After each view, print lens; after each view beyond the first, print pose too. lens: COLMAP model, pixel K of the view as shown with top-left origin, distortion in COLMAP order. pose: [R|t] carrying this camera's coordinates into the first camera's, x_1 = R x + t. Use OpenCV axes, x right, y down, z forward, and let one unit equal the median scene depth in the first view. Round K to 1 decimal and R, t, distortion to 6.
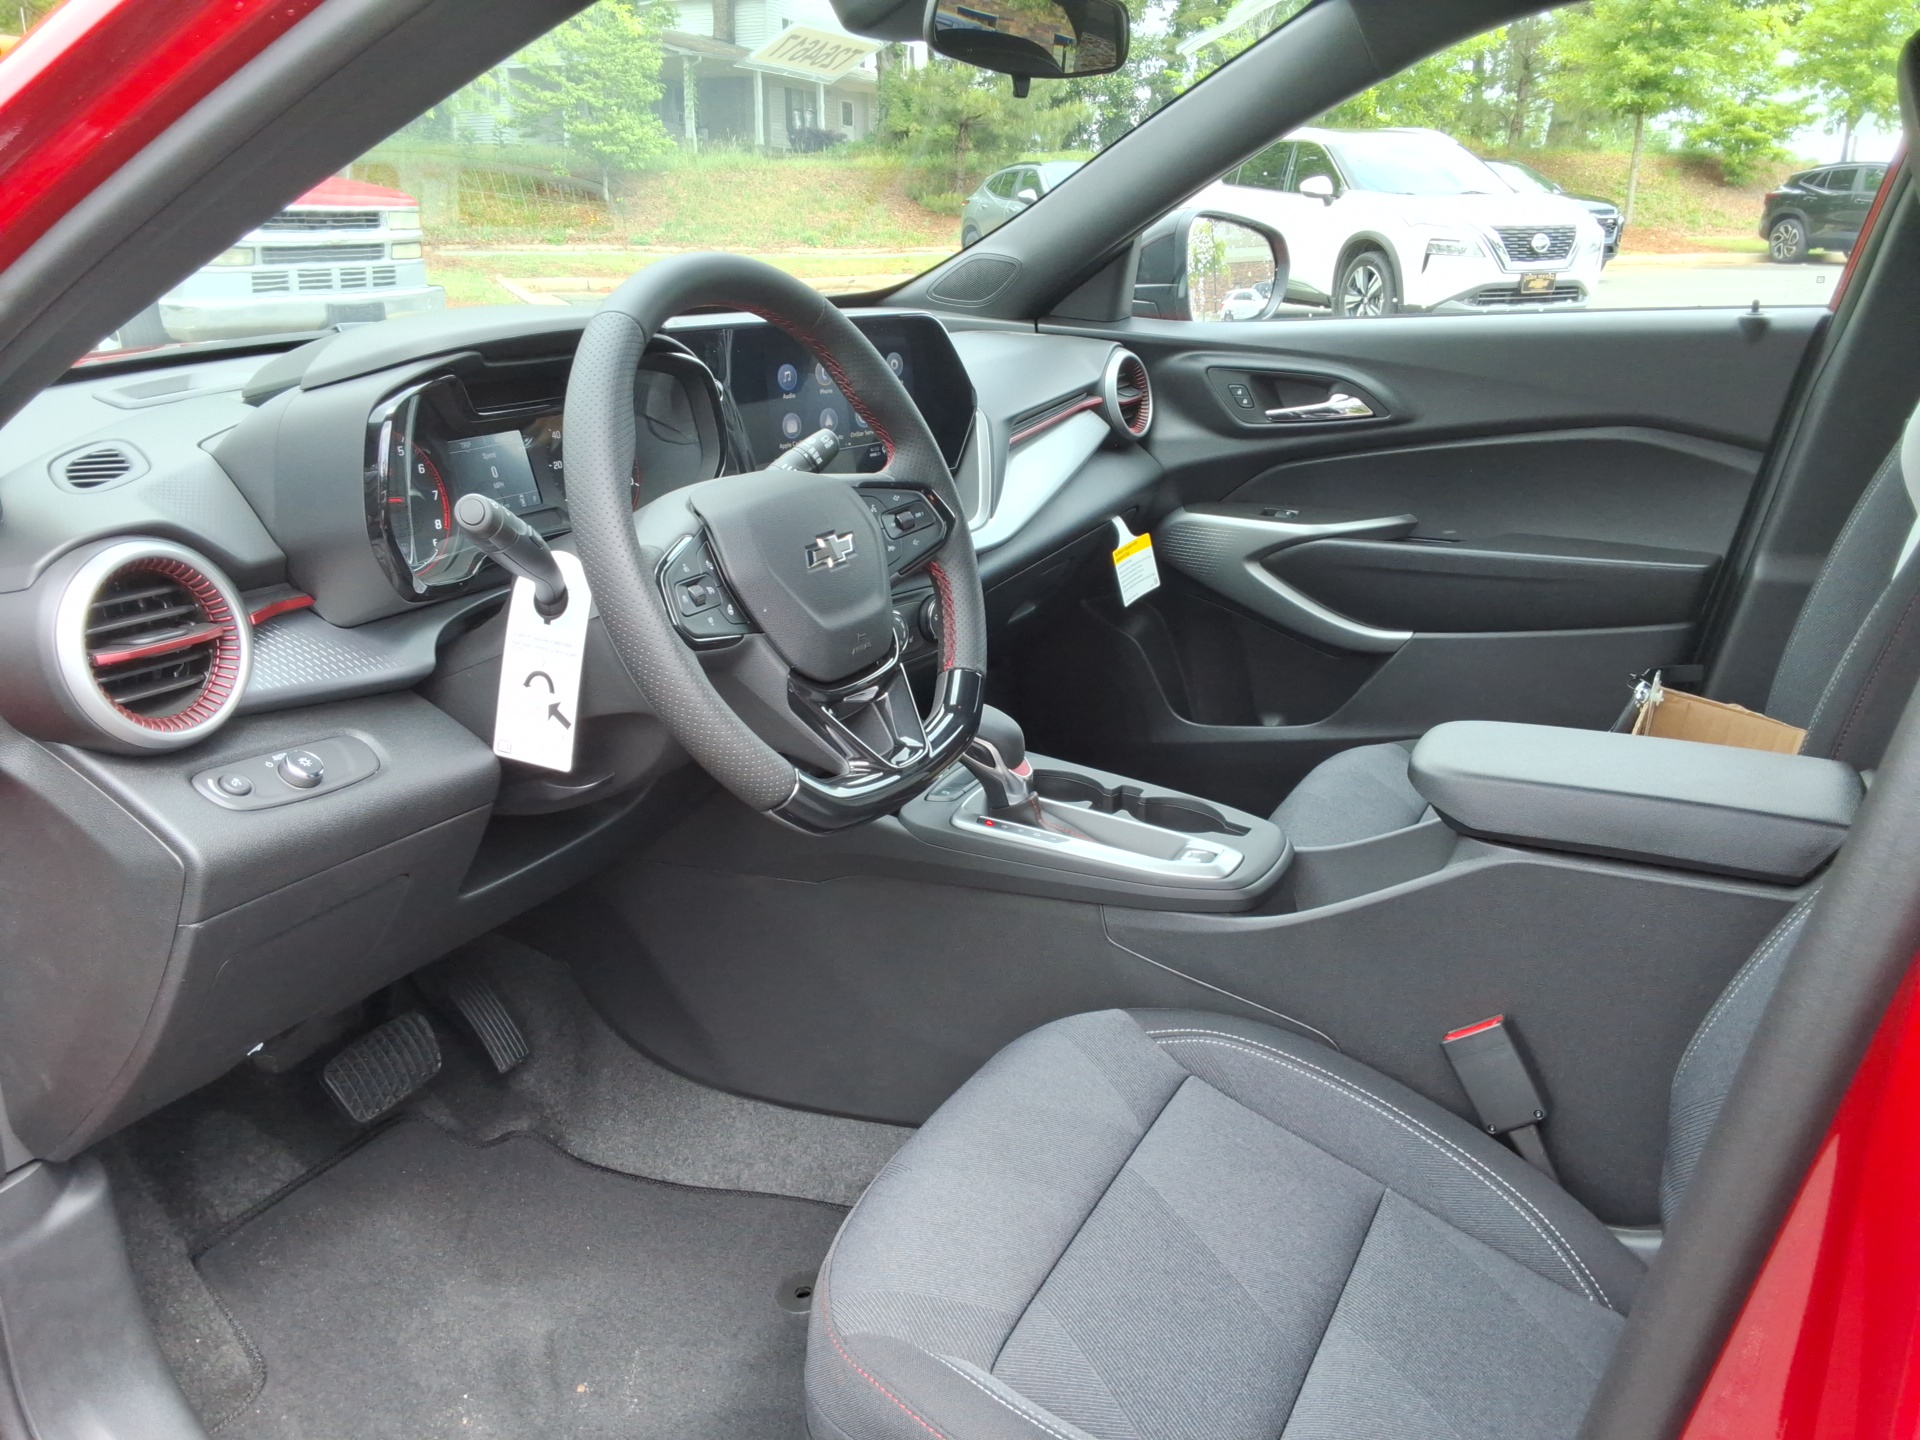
lens RADIAL K [[1515.4, 0, 960.0], [0, 1515.4, 720.0], [0, 0, 1]] dist [0.124027, -0.172906]
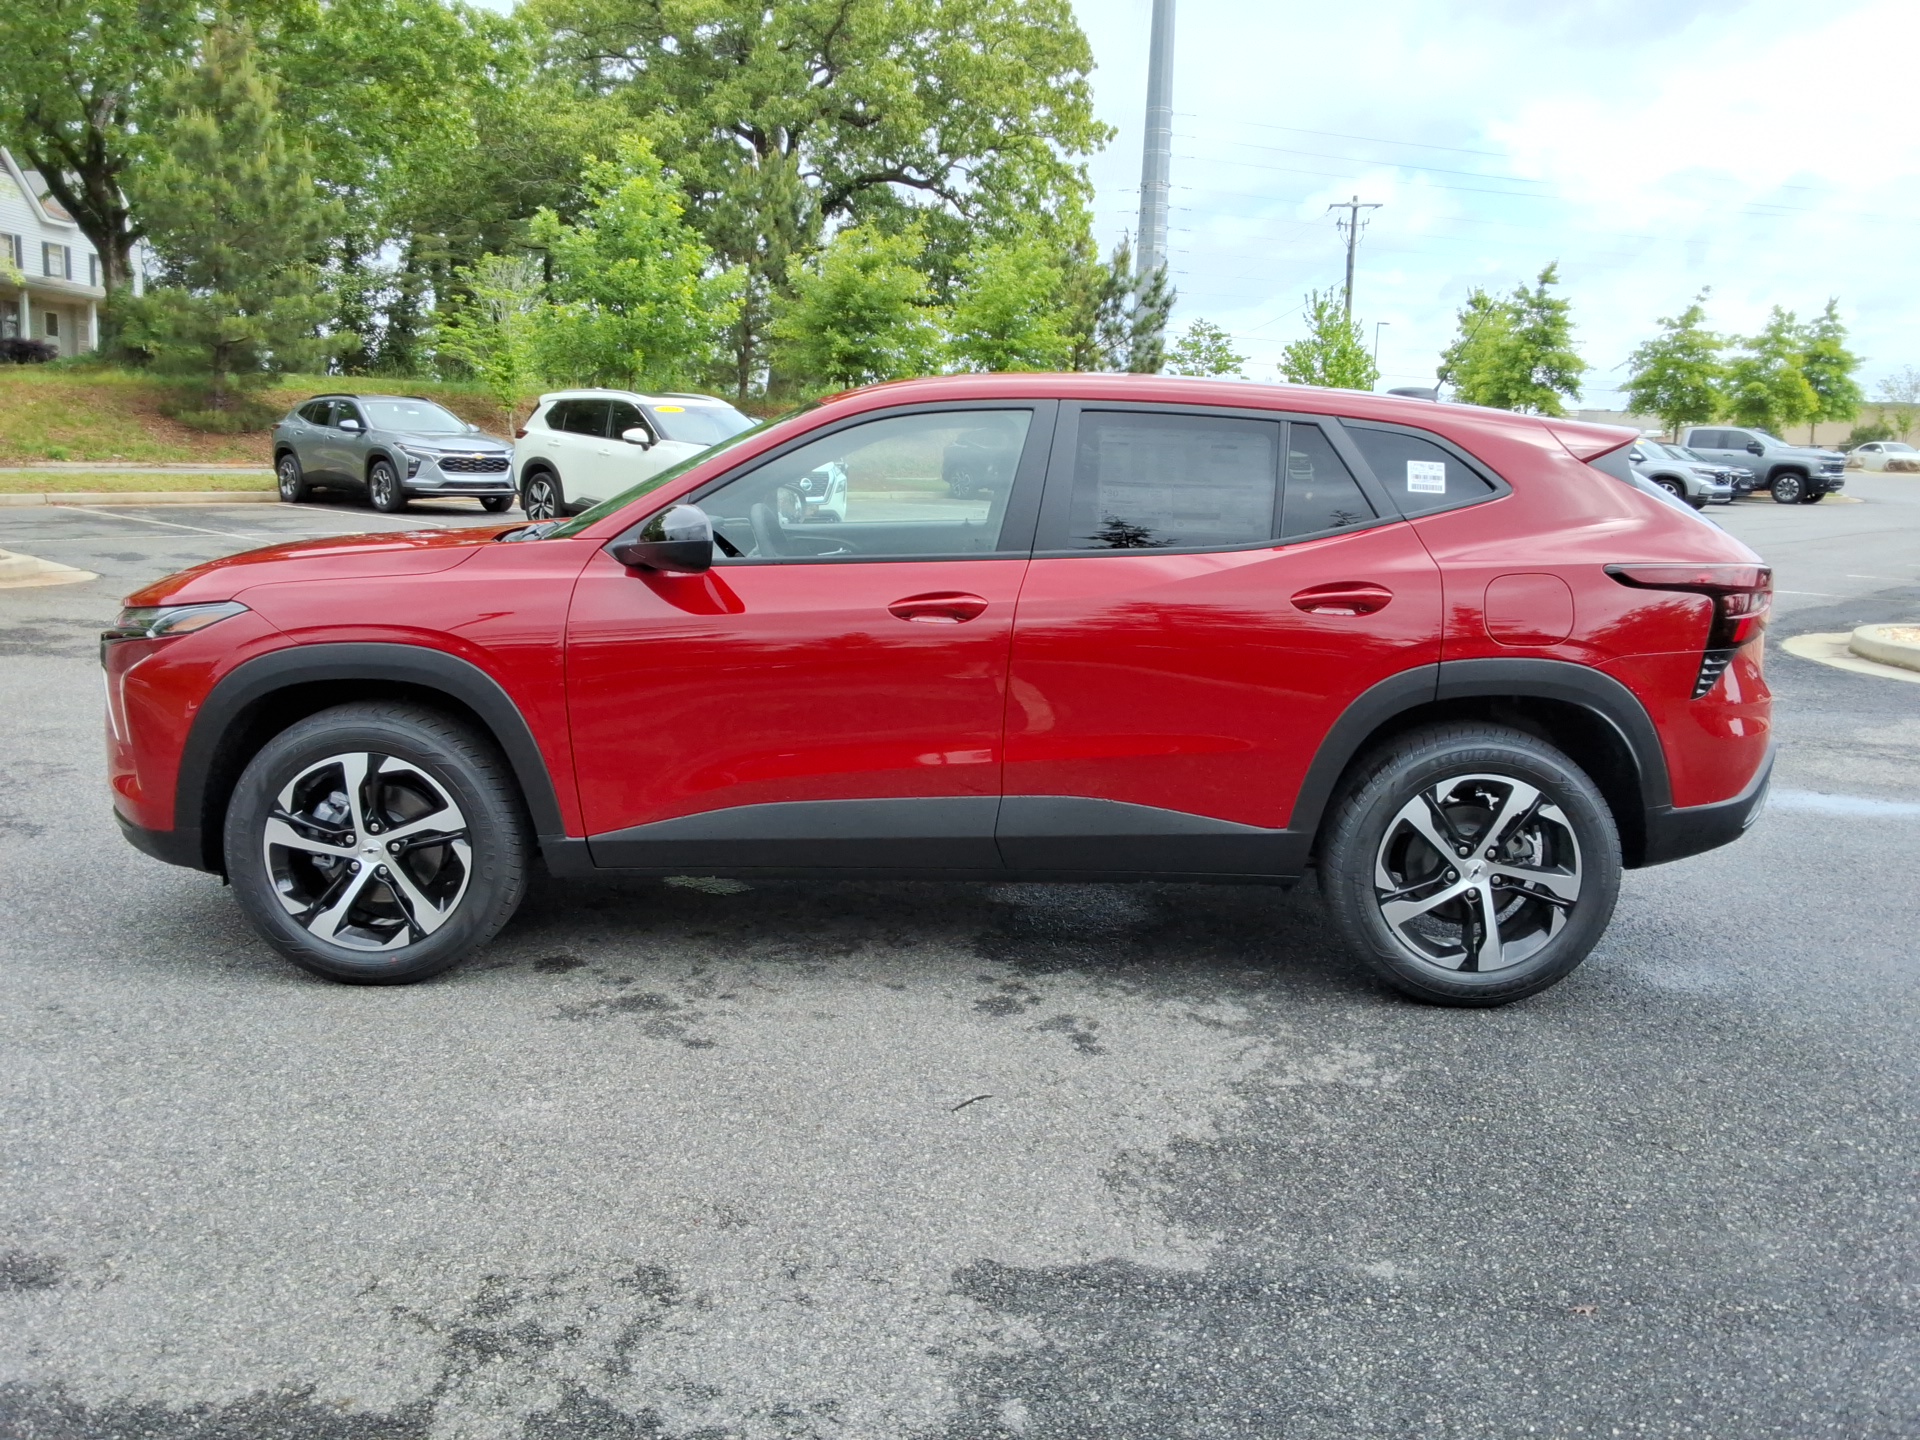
lens RADIAL K [[1531.4, 0, 971.0], [0, 1531.4, 715.0], [0, 0, 1]] dist [0.117179, -0.177312]
pose [[0.887493, -0.055539, 0.457463, -0.065246], [0.119513, 0.986484, -0.112094, 0.033053], [-0.445054, 0.154155, 0.882135, -0.119186]]
